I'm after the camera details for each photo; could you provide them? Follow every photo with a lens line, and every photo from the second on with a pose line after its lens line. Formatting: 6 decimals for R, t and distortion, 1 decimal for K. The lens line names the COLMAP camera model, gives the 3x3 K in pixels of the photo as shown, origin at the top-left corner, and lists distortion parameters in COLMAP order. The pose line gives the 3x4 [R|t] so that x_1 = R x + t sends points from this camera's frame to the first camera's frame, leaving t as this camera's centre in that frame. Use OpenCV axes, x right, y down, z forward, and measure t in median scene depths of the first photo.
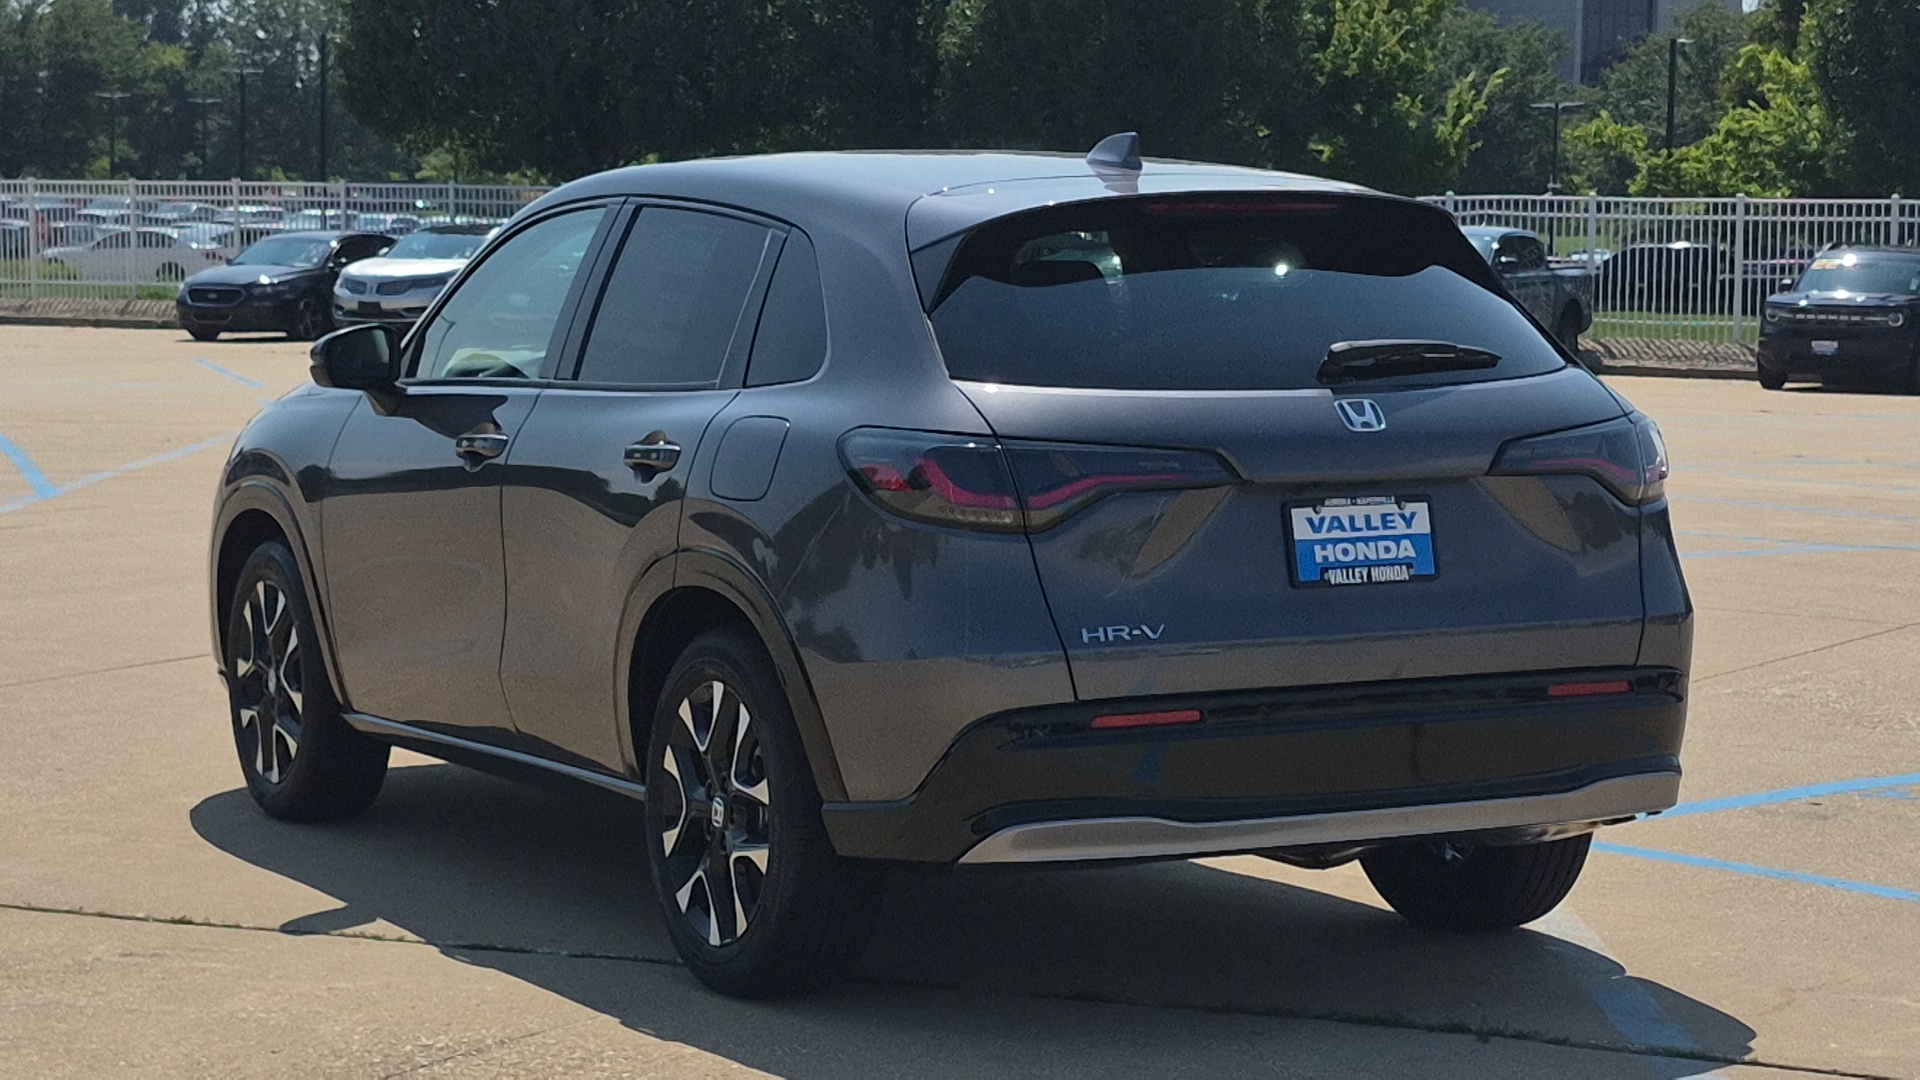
lens RADIAL K [[4159.9, 0, 957.9], [0, 4159.9, 539.1], [0, 0, 1]] dist [-0.040480, 0.000000]
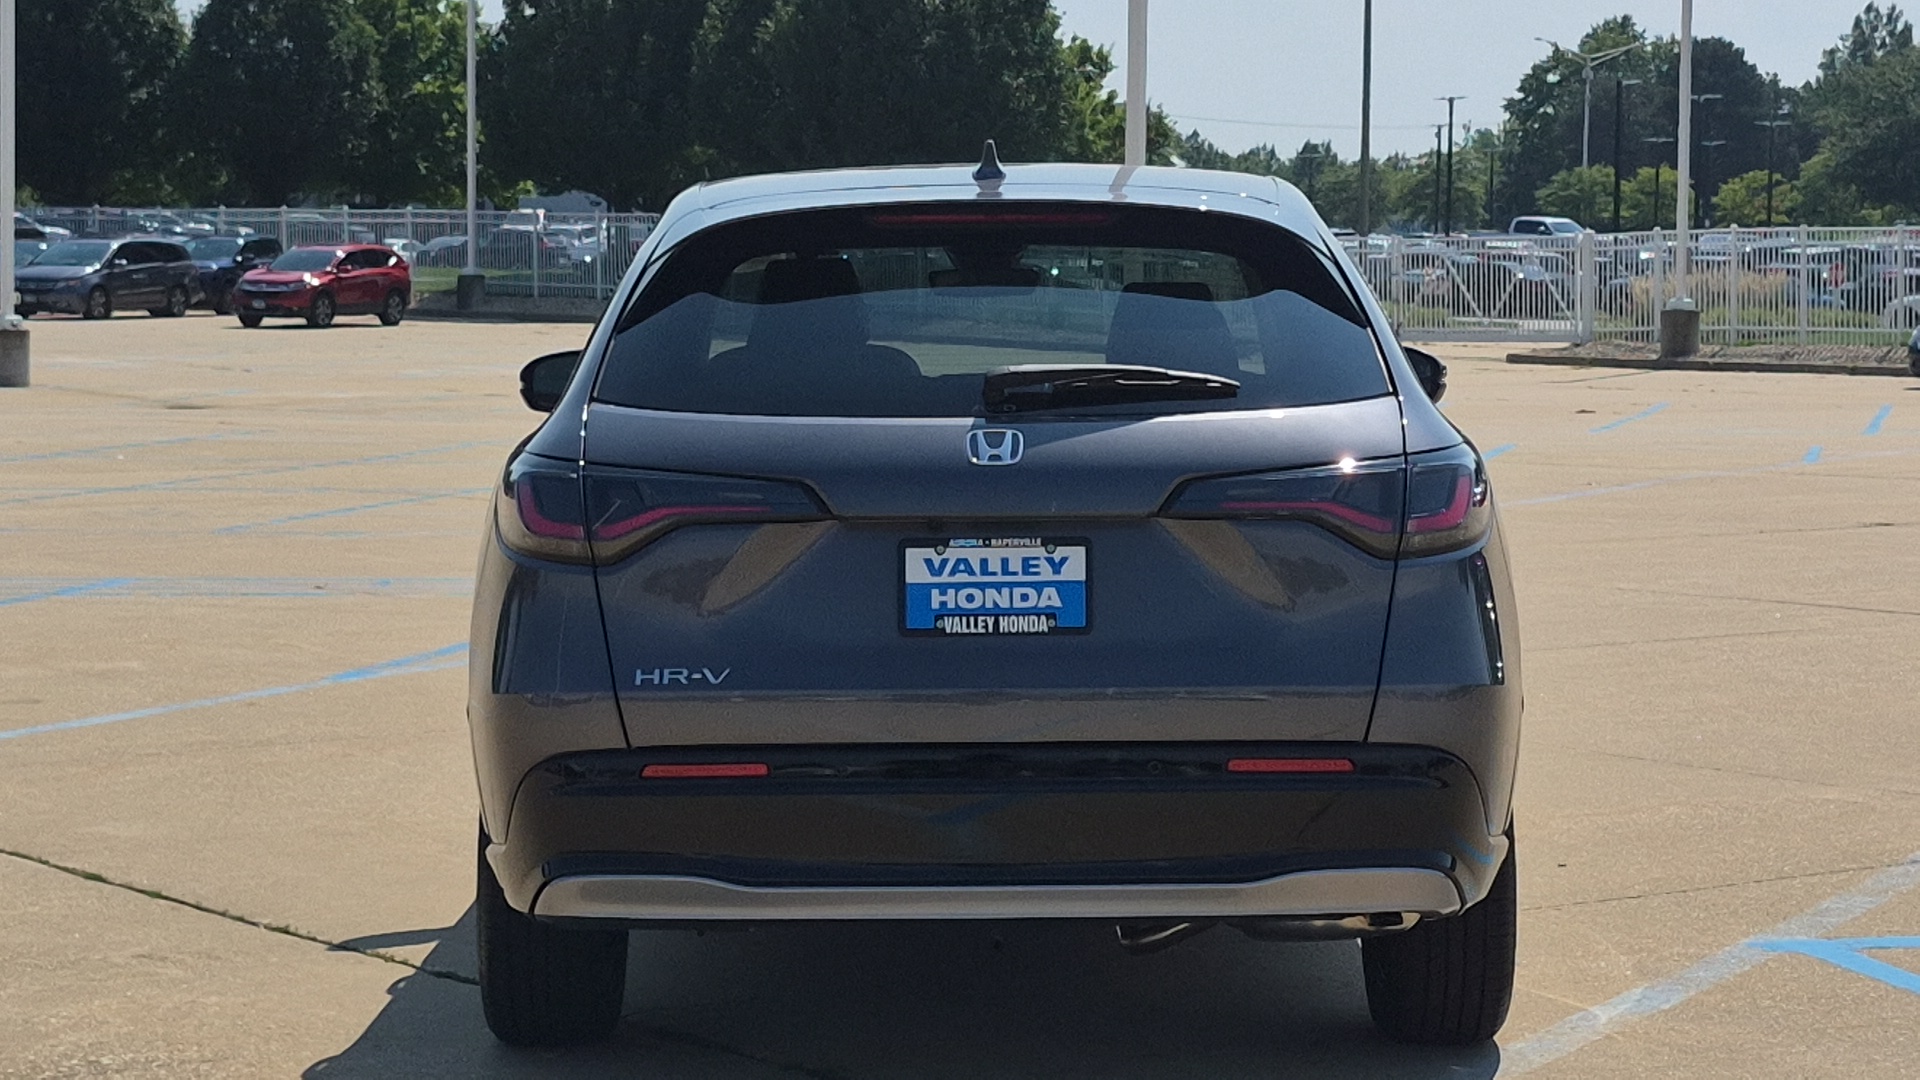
lens RADIAL K [[4159.9, 0, 962.1], [0, 4159.9, 542.9], [0, 0, 1]] dist [-0.040480, 0.000000]
pose [[0.894458, 0.027031, -0.446334, 0.493666], [-0.031960, 0.999483, -0.003518, -0.005655], [0.446008, 0.017412, 0.894859, 0.192111]]
